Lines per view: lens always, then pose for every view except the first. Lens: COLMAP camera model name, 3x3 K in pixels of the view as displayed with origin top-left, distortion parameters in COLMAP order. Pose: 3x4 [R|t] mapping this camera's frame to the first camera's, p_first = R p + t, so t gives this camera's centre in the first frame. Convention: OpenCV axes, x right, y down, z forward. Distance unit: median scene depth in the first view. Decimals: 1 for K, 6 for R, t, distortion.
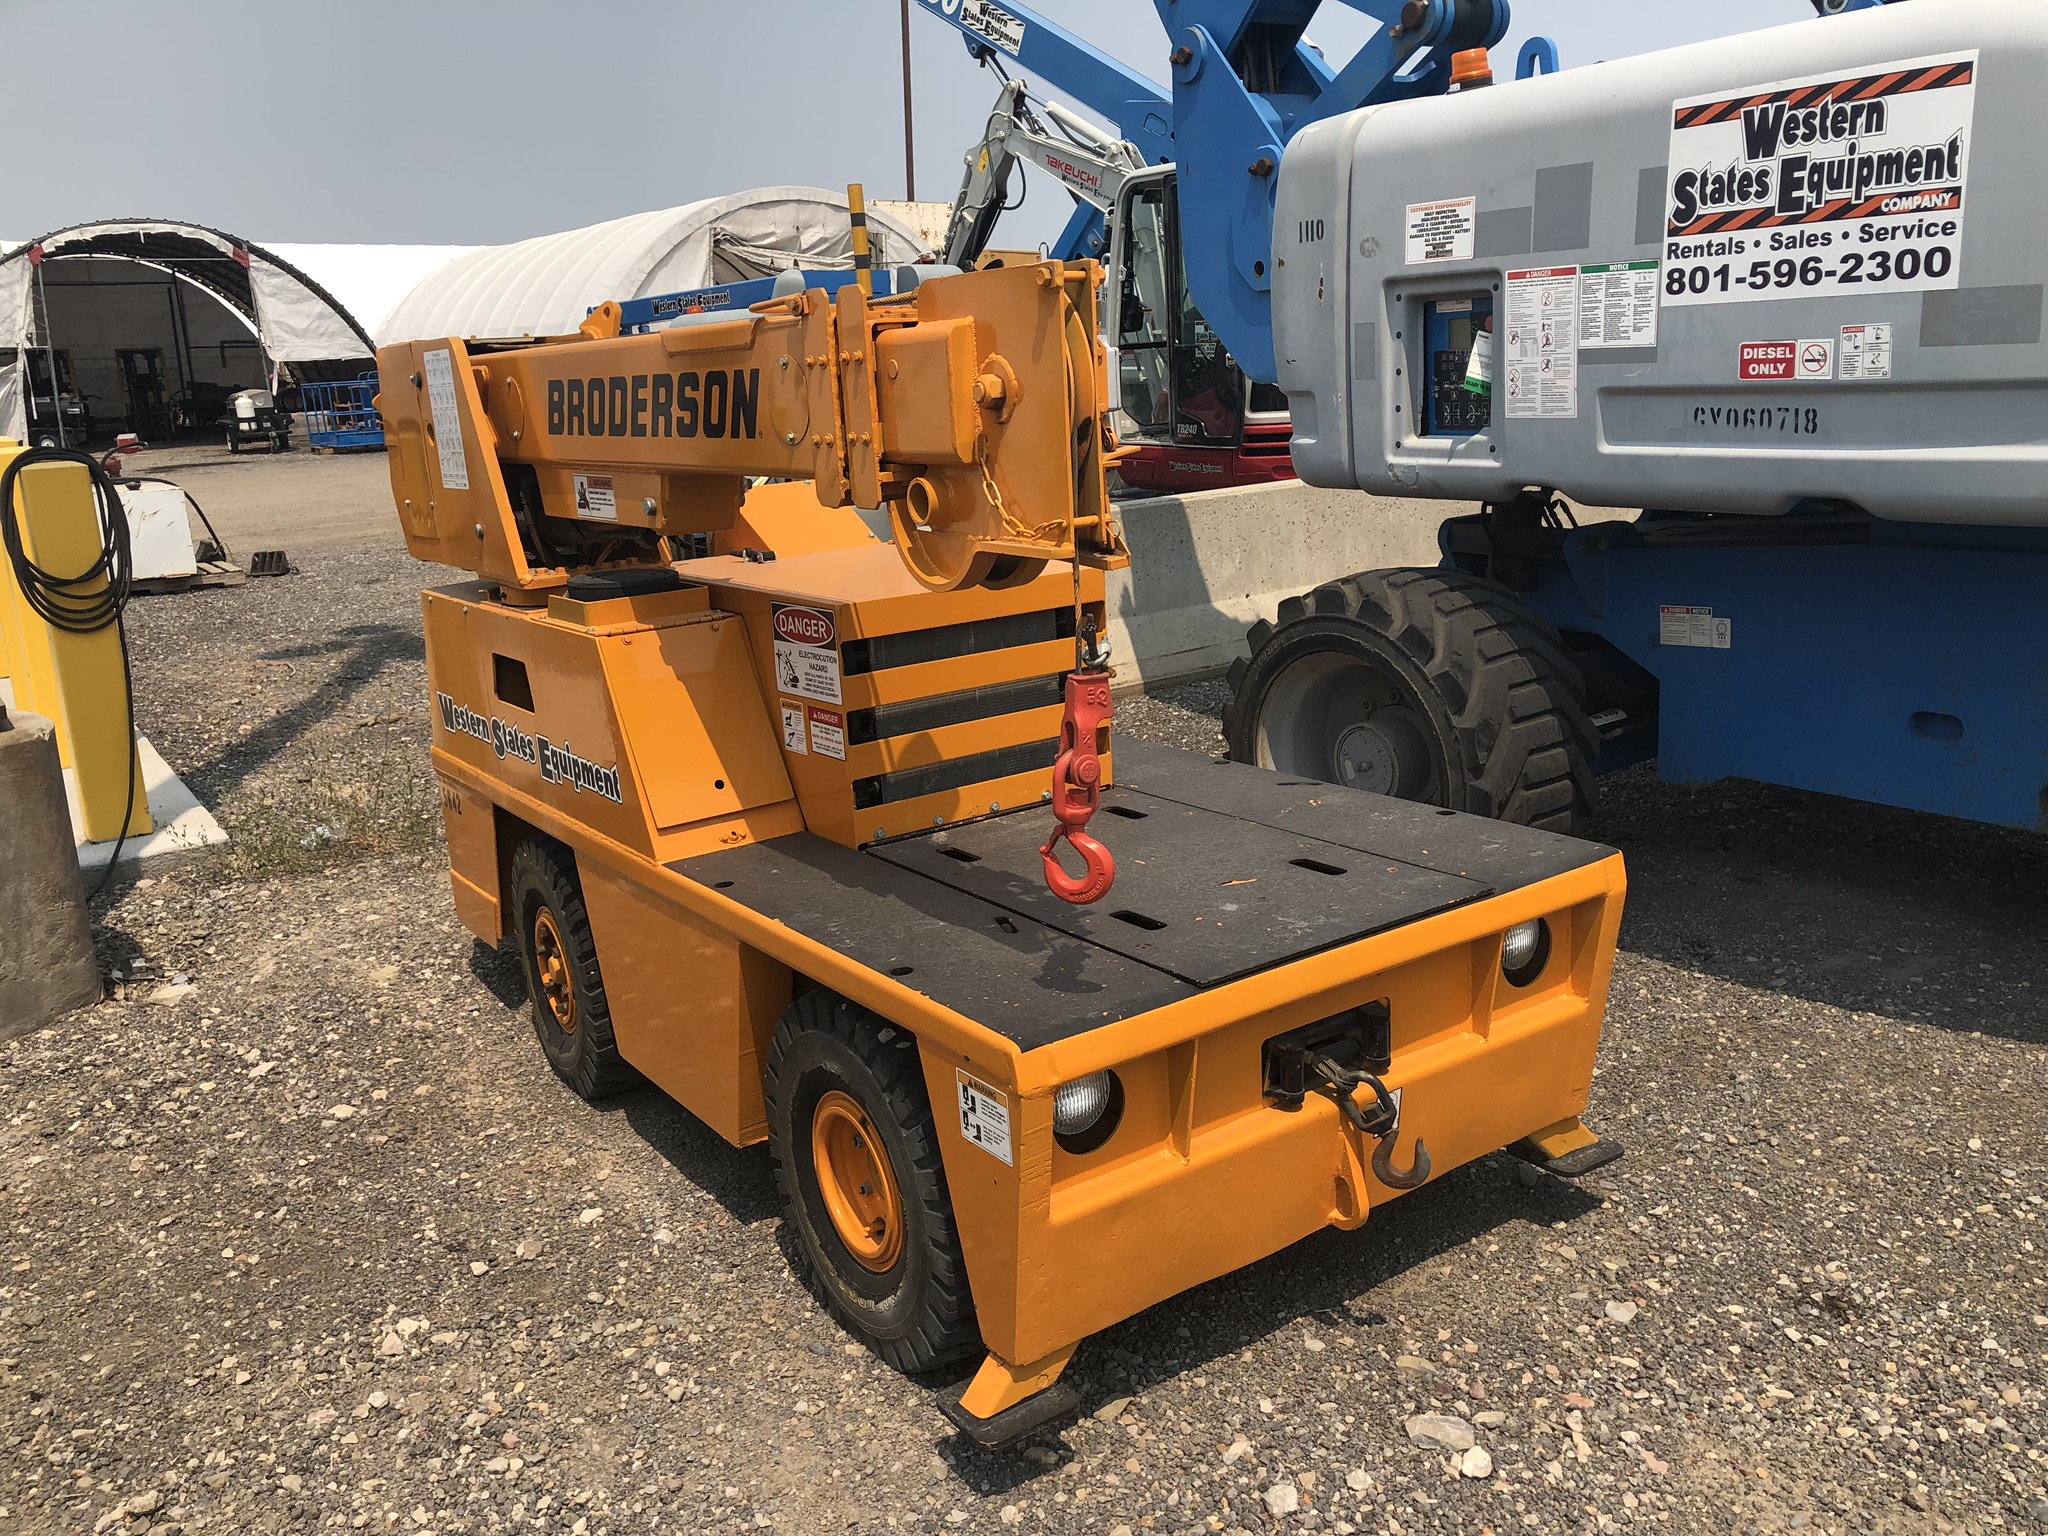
lens RADIAL K [[1589.4, 0, 1024.0], [0, 1589.4, 768.0], [0, 0, 1]] dist [0.002847, -0.035891]
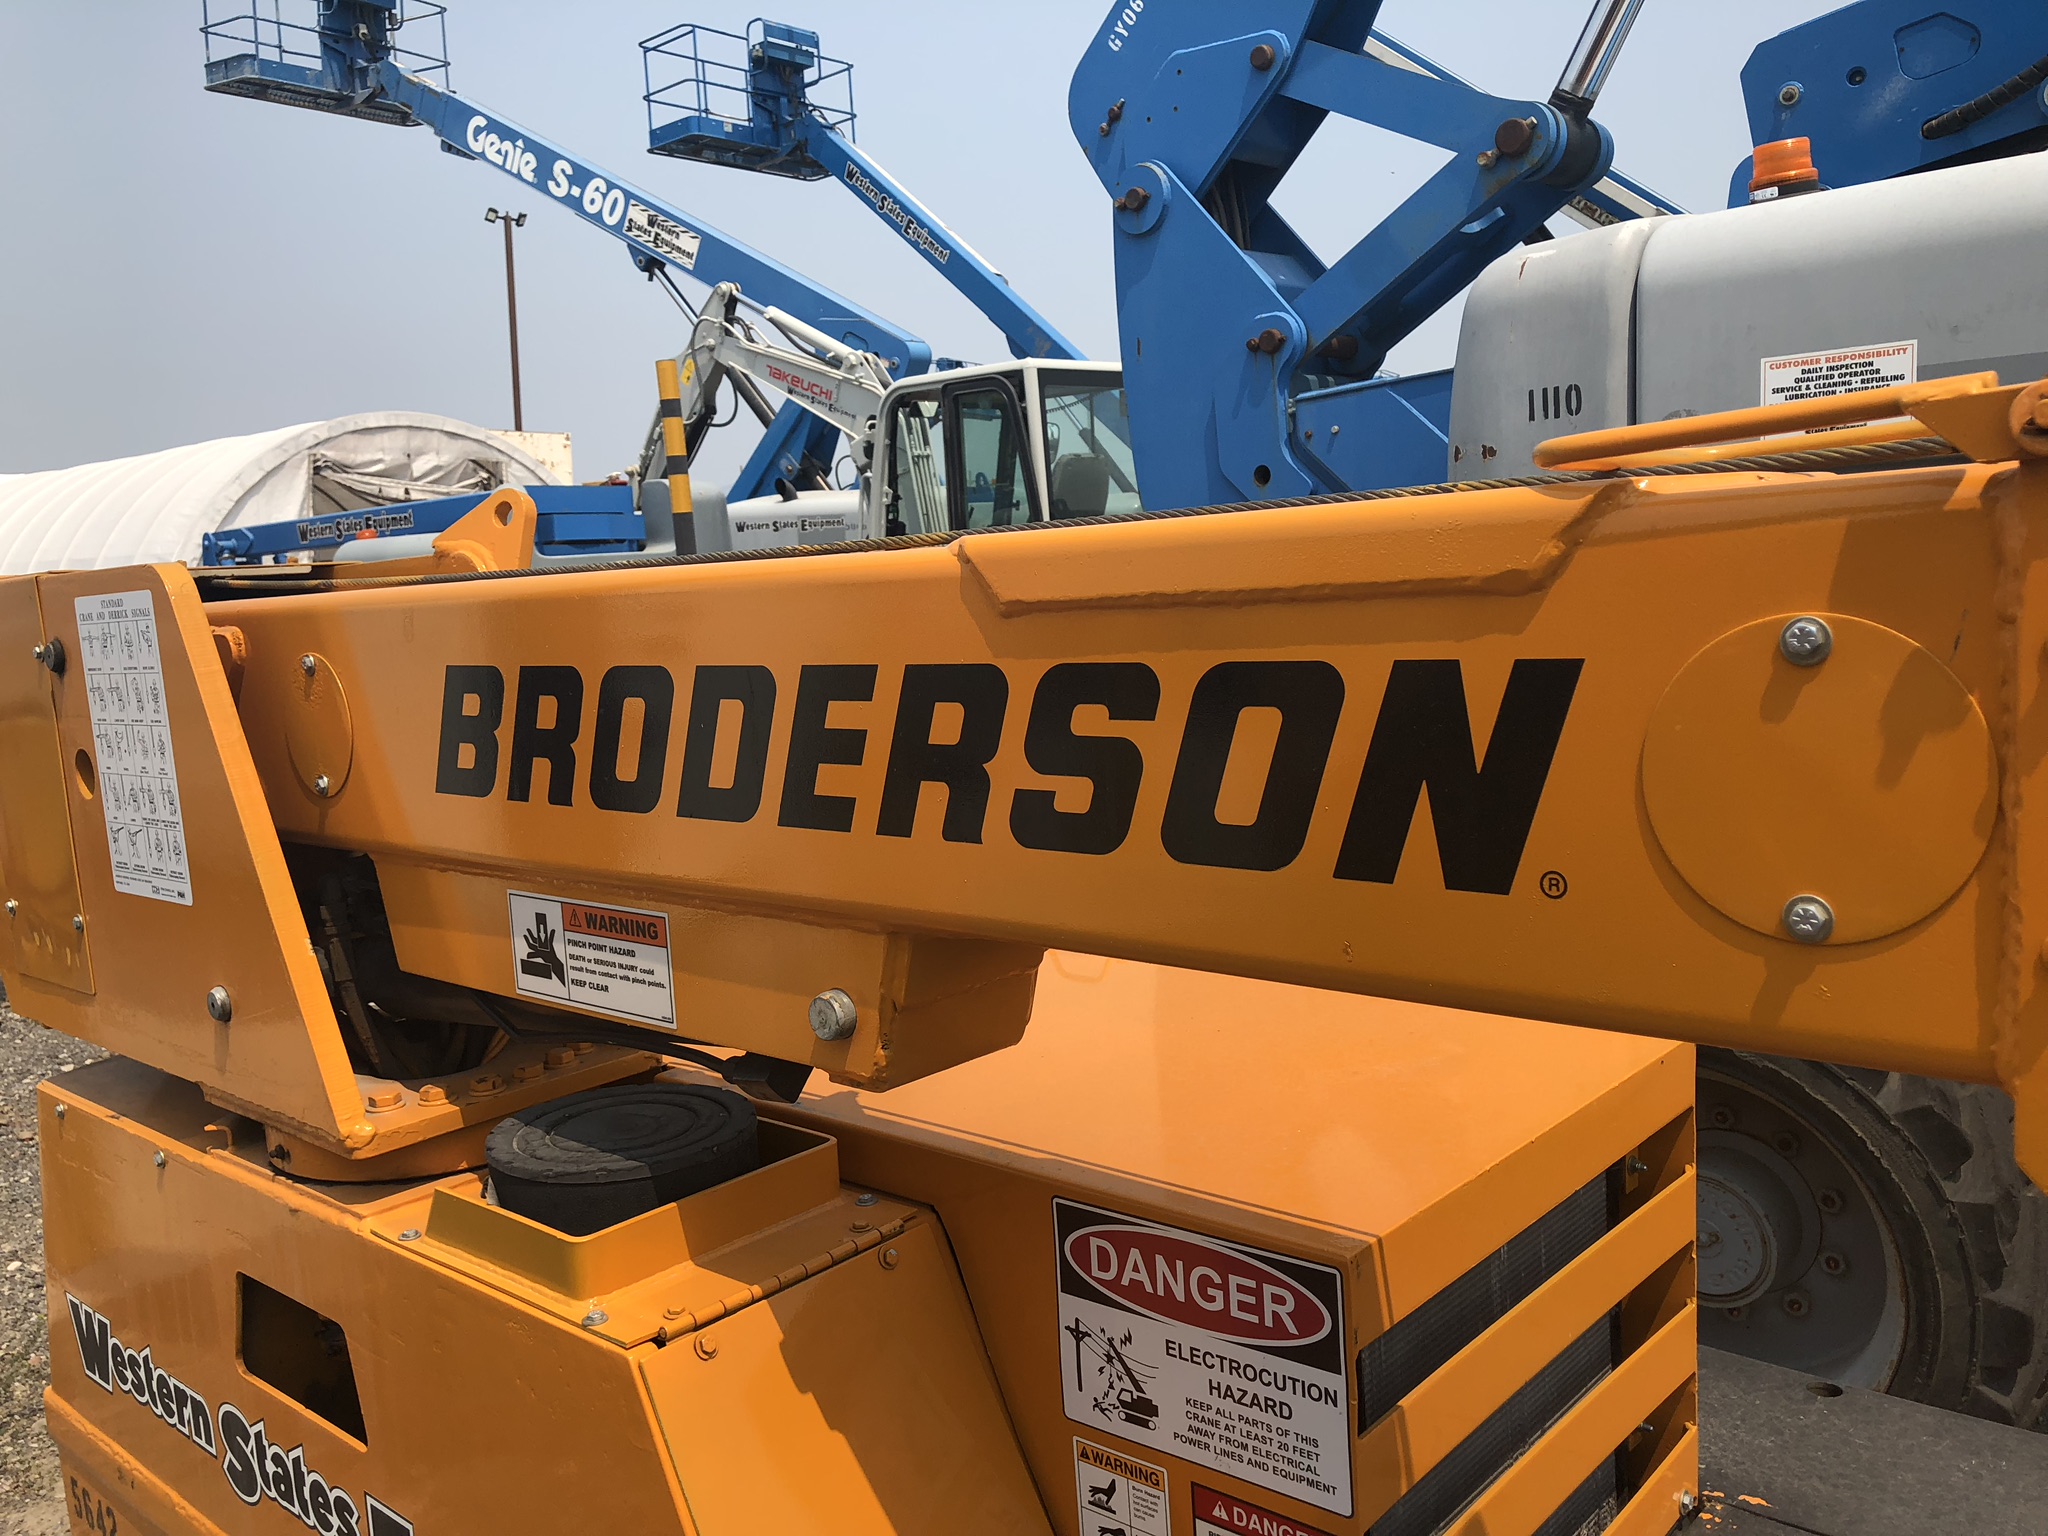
lens RADIAL K [[1688.5, 0, 1024.0], [0, 1688.5, 768.0], [0, 0, 1]] dist [0.004070, -0.003587]
pose [[0.977822, -0.027963, 0.207565, -0.214502], [0.058098, 0.988368, -0.140545, -0.129861], [-0.201220, 0.149487, 0.968072, 0.485494]]
